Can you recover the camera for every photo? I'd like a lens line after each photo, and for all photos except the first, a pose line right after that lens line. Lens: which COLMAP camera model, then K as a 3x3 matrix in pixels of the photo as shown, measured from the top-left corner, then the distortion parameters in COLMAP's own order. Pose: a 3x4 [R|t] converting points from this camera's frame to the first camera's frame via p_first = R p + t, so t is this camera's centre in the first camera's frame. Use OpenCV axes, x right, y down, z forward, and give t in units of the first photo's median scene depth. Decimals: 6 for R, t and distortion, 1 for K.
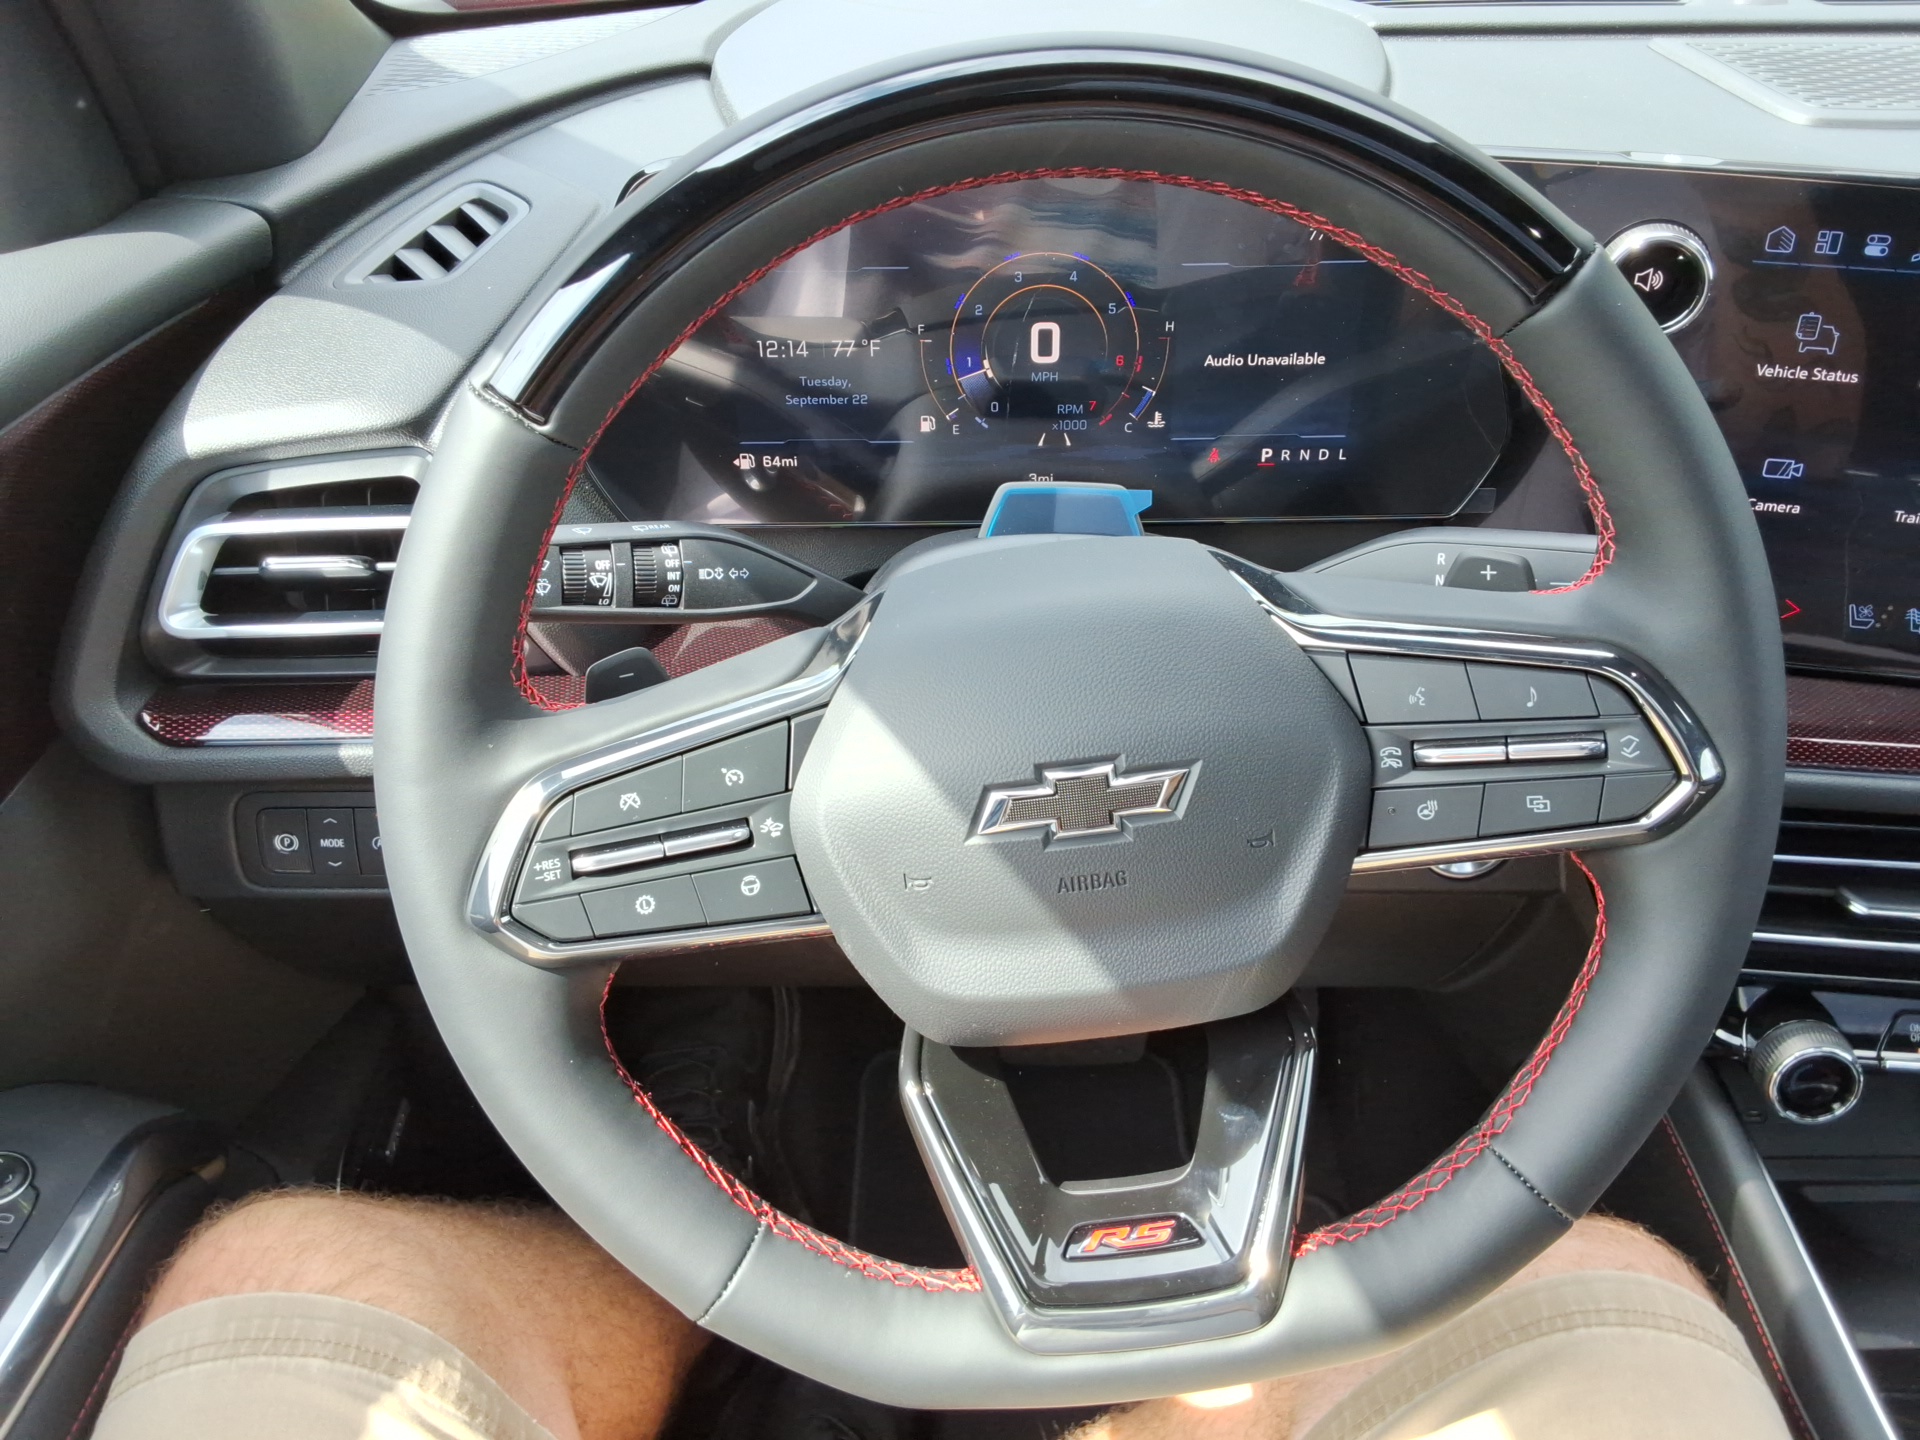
lens RADIAL K [[1544.3, 0, 967.8], [0, 1544.3, 705.9], [0, 0, 1]] dist [0.105876, -0.166574]
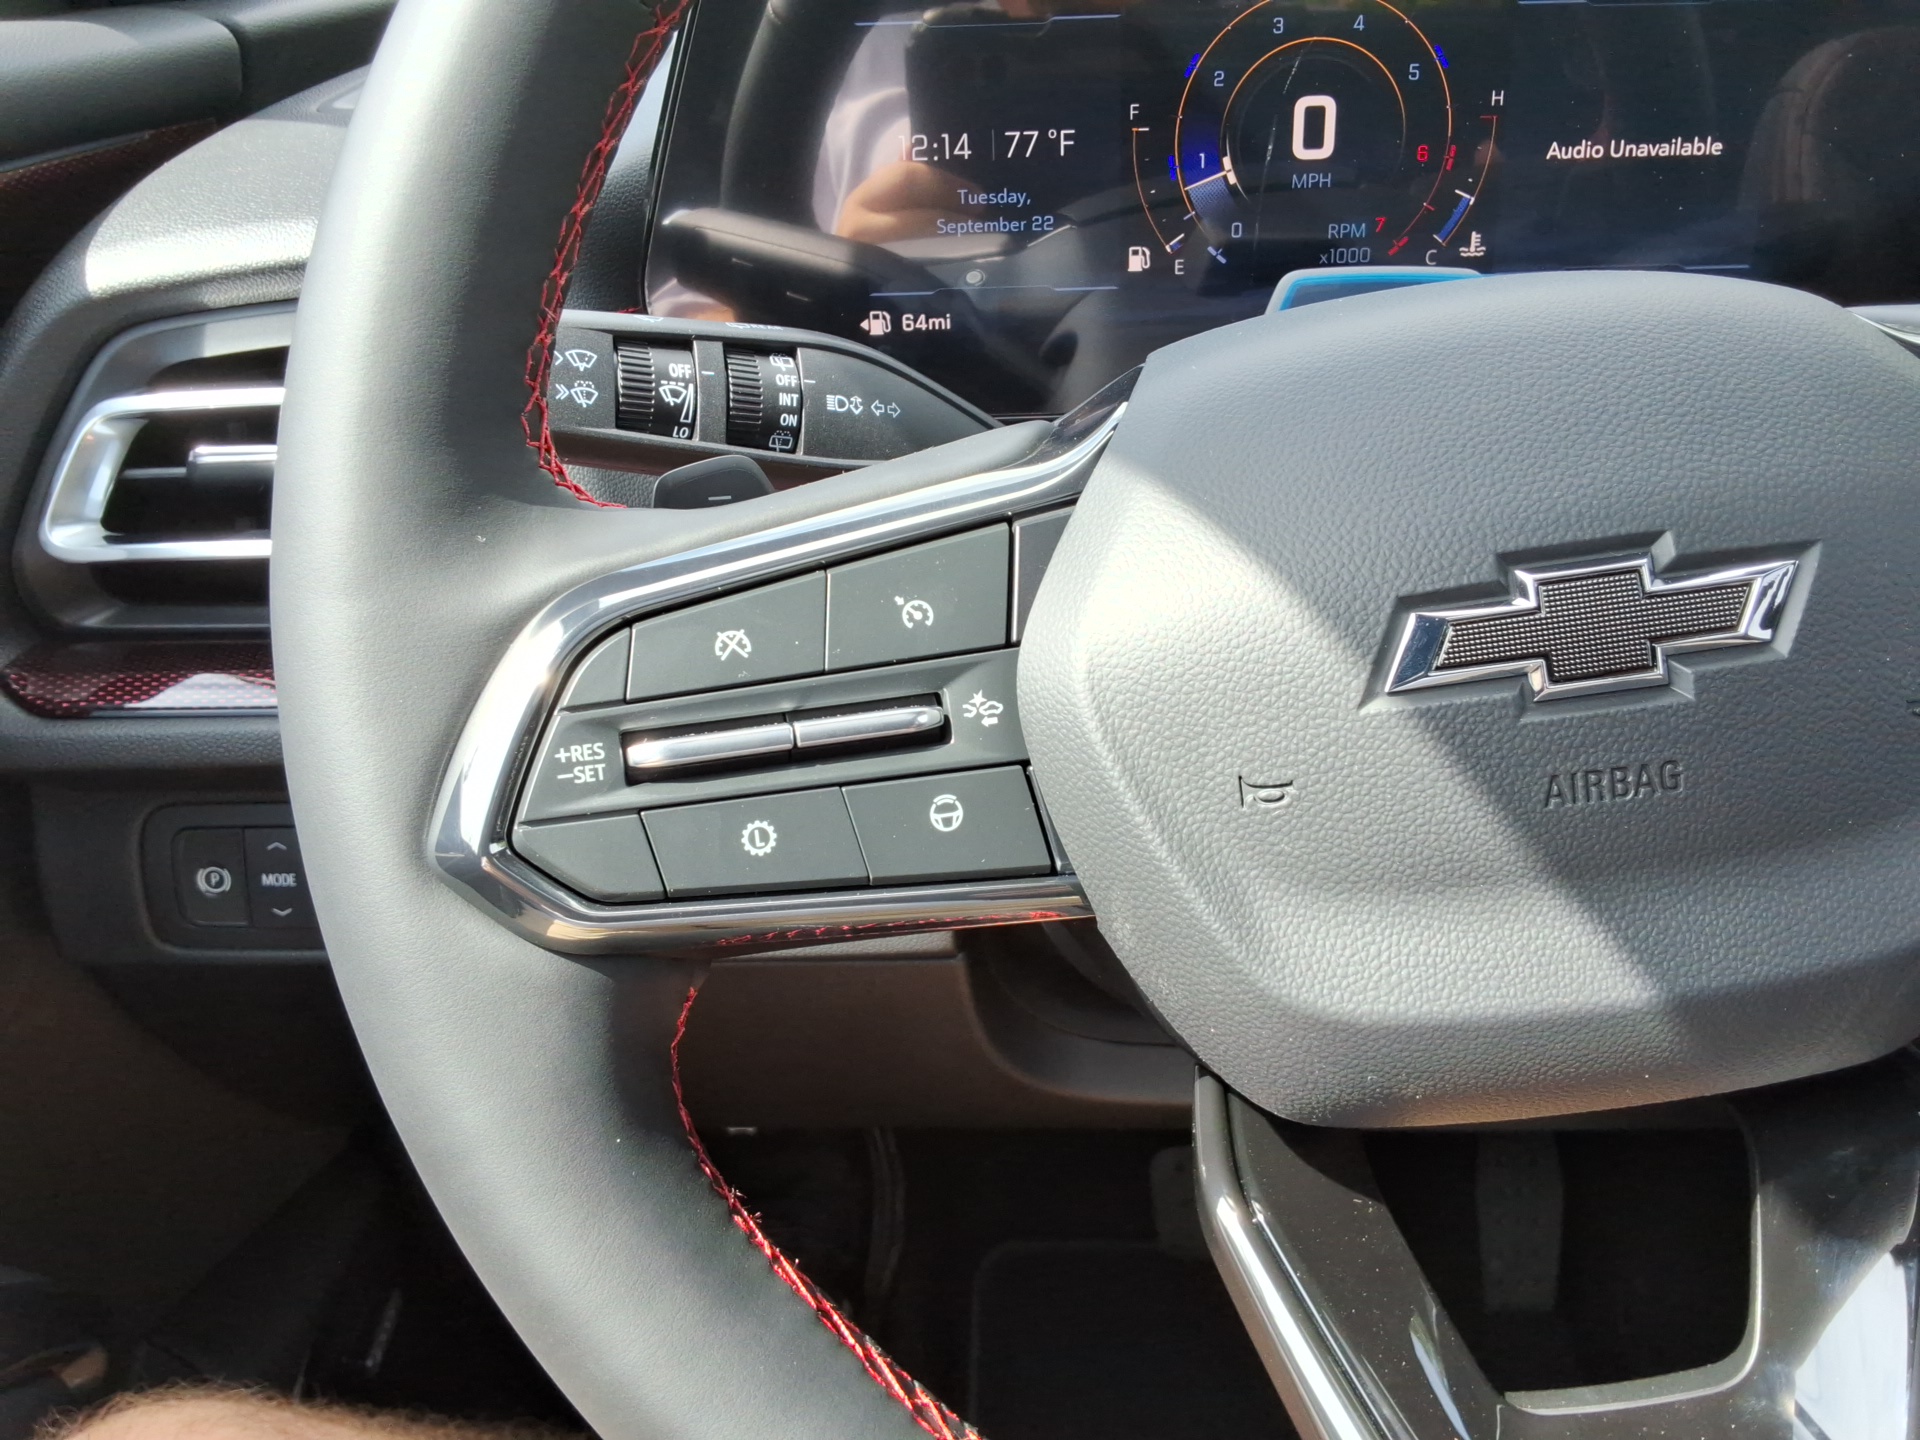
lens RADIAL K [[1544.3, 0, 956.8], [0, 1544.3, 710.9], [0, 0, 1]] dist [0.105876, -0.166574]
pose [[0.999149, -0.014116, -0.038750, -0.110049], [0.008925, 0.991340, -0.131020, 0.145256], [0.040264, 0.130563, 0.990622, 0.435402]]
